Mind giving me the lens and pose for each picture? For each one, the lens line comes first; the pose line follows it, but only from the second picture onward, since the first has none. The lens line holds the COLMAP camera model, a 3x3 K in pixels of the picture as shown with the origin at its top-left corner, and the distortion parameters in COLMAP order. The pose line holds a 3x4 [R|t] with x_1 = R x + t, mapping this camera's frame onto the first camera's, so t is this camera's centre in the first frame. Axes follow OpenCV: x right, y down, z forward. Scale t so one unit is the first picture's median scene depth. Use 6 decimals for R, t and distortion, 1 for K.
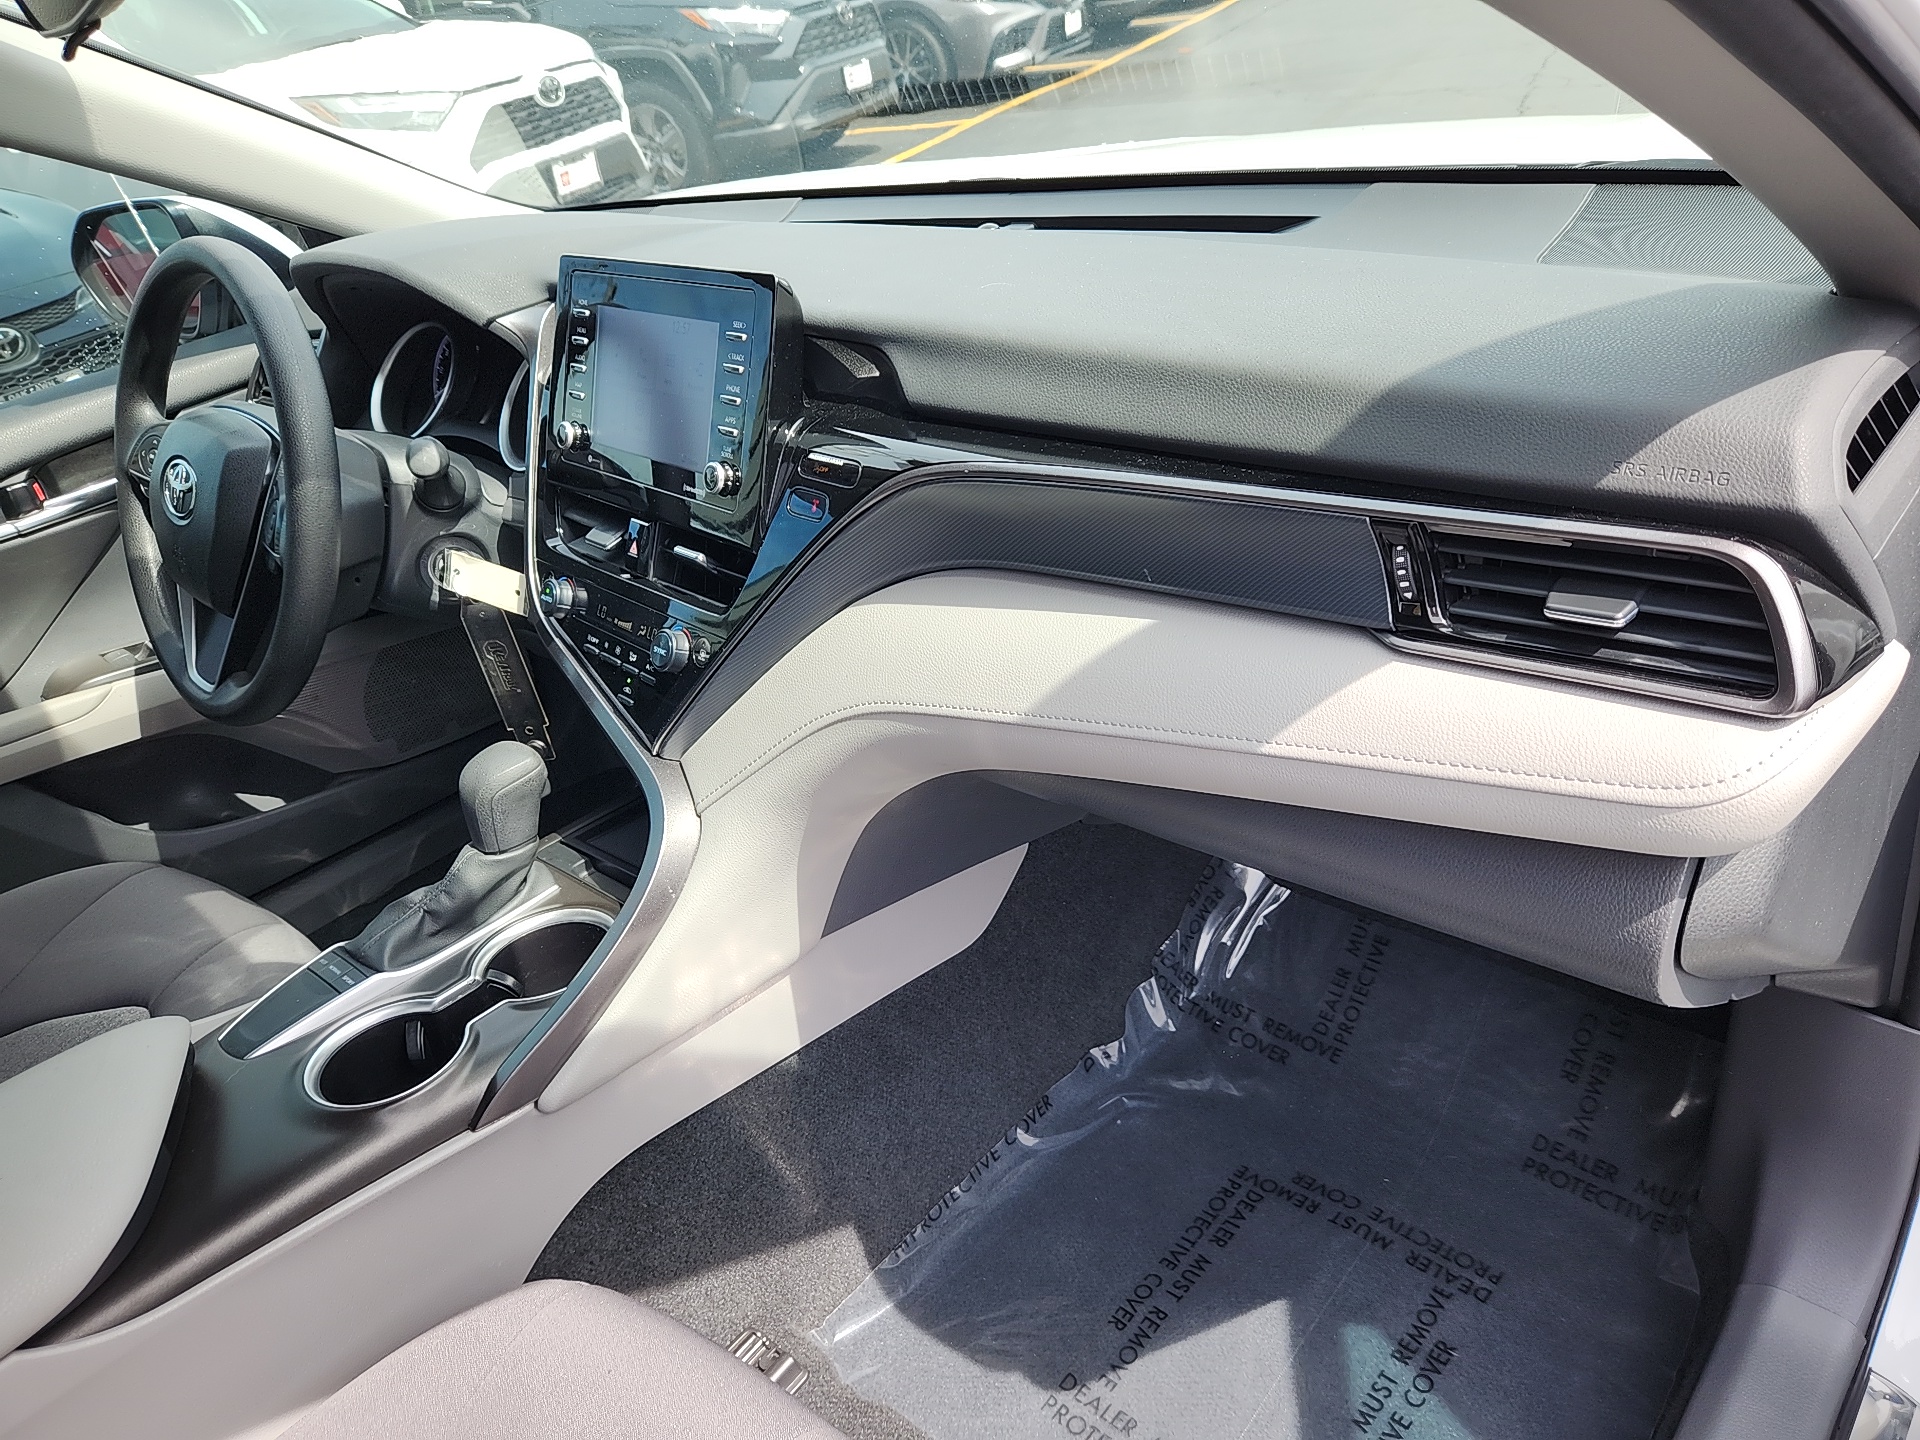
lens RADIAL K [[1359.2, 0, 960.0], [0, 1359.2, 720.0], [0, 0, 1]] dist [0.035820, -0.030950]
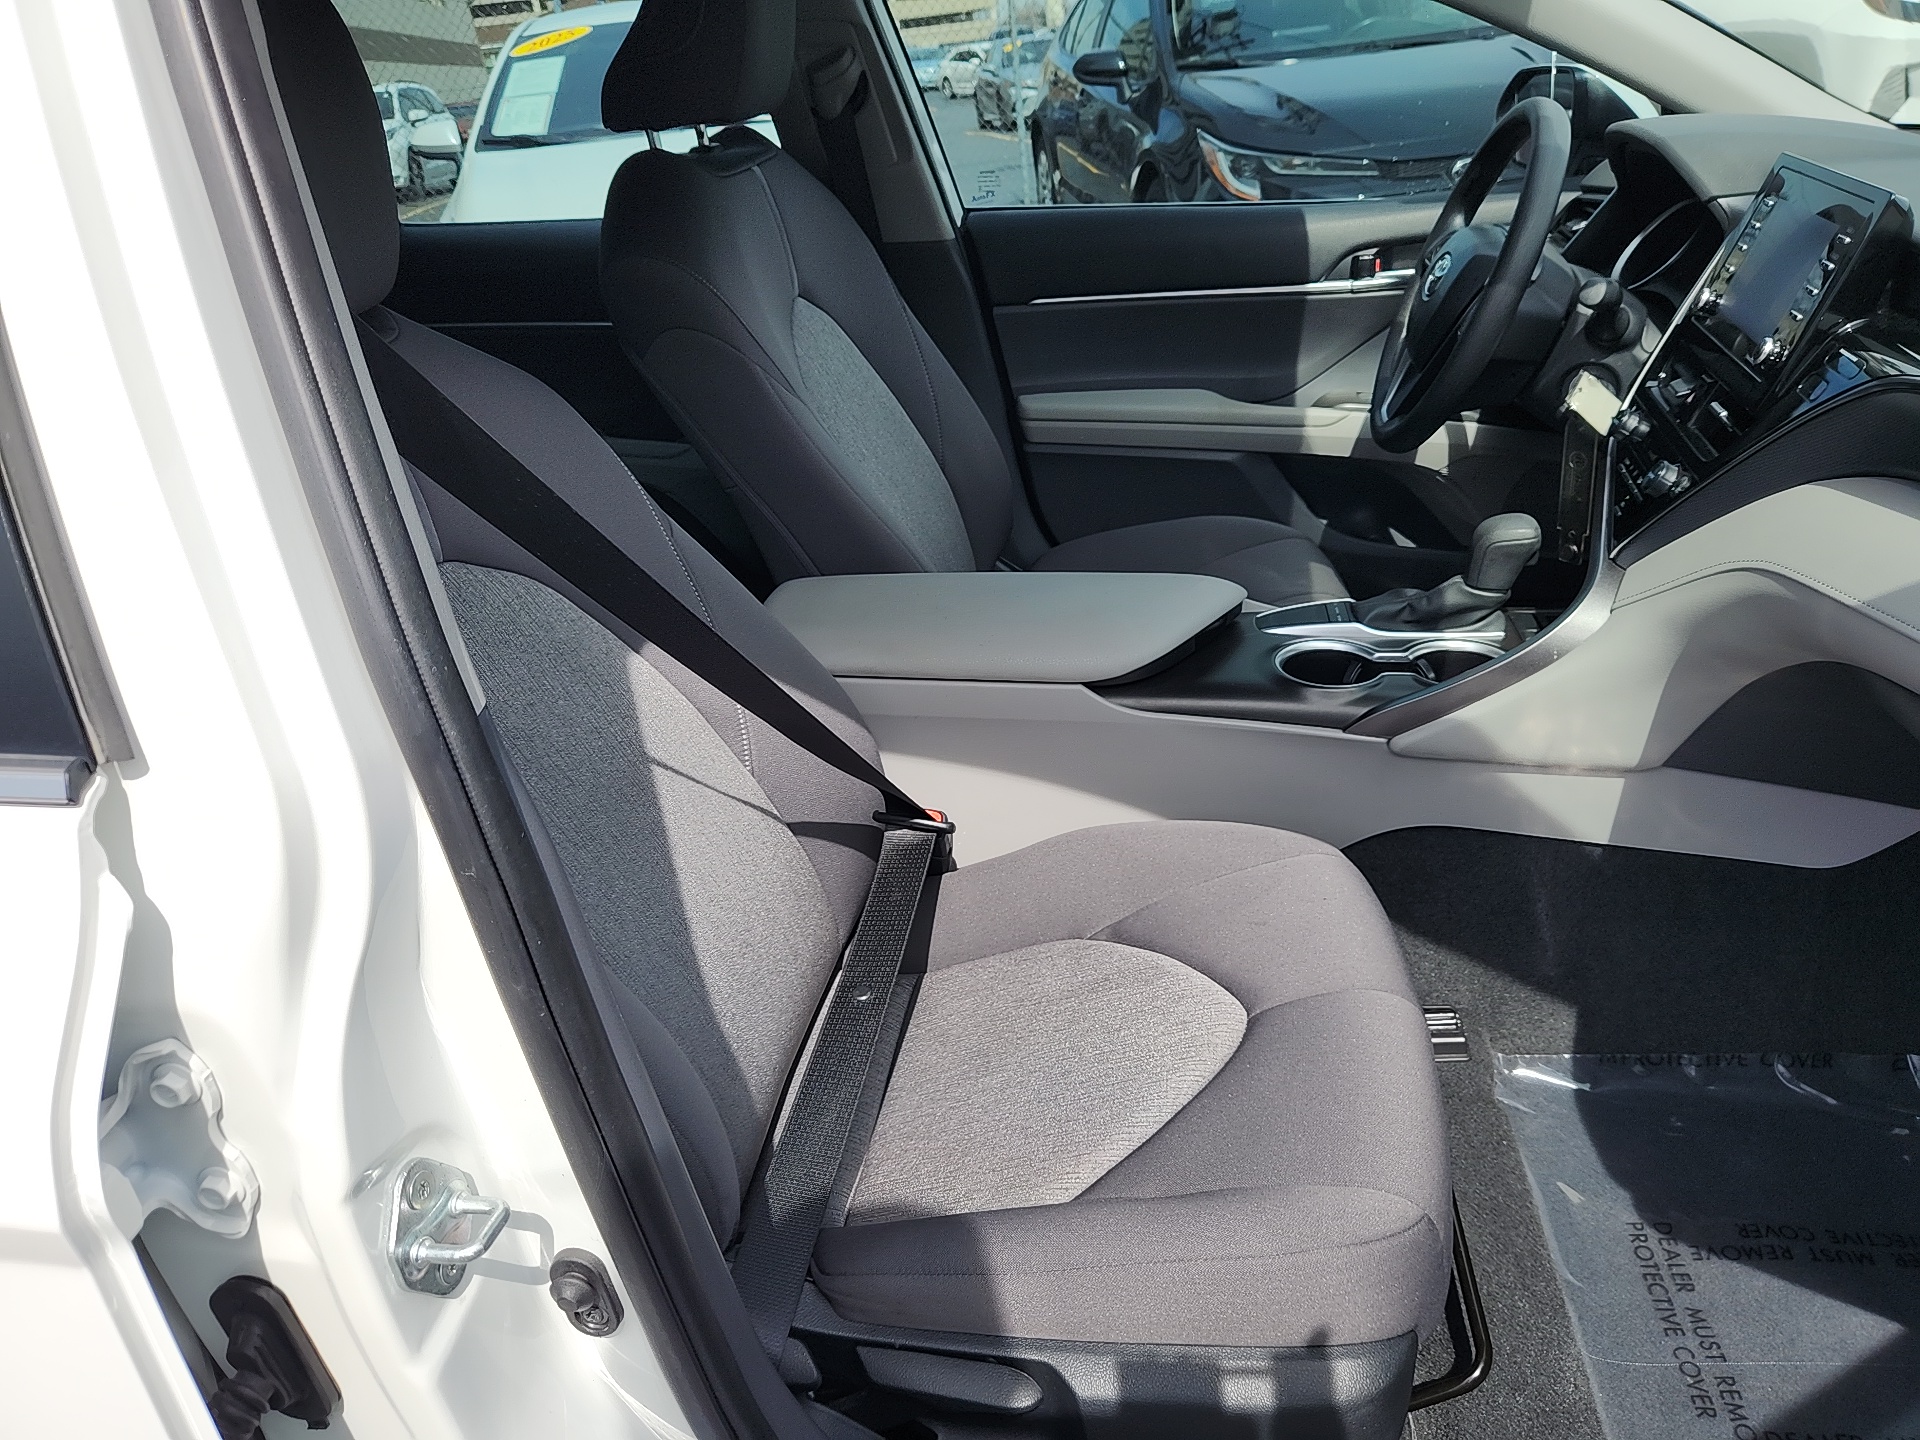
lens RADIAL K [[1359.2, 0, 960.0], [0, 1359.2, 720.0], [0, 0, 1]] dist [0.035820, -0.030950]
pose [[0.551054, 0.461462, -0.695264, 0.351437], [-0.410059, 0.875391, 0.256011, 0.072444], [0.726767, 0.144024, 0.671615, -0.224982]]
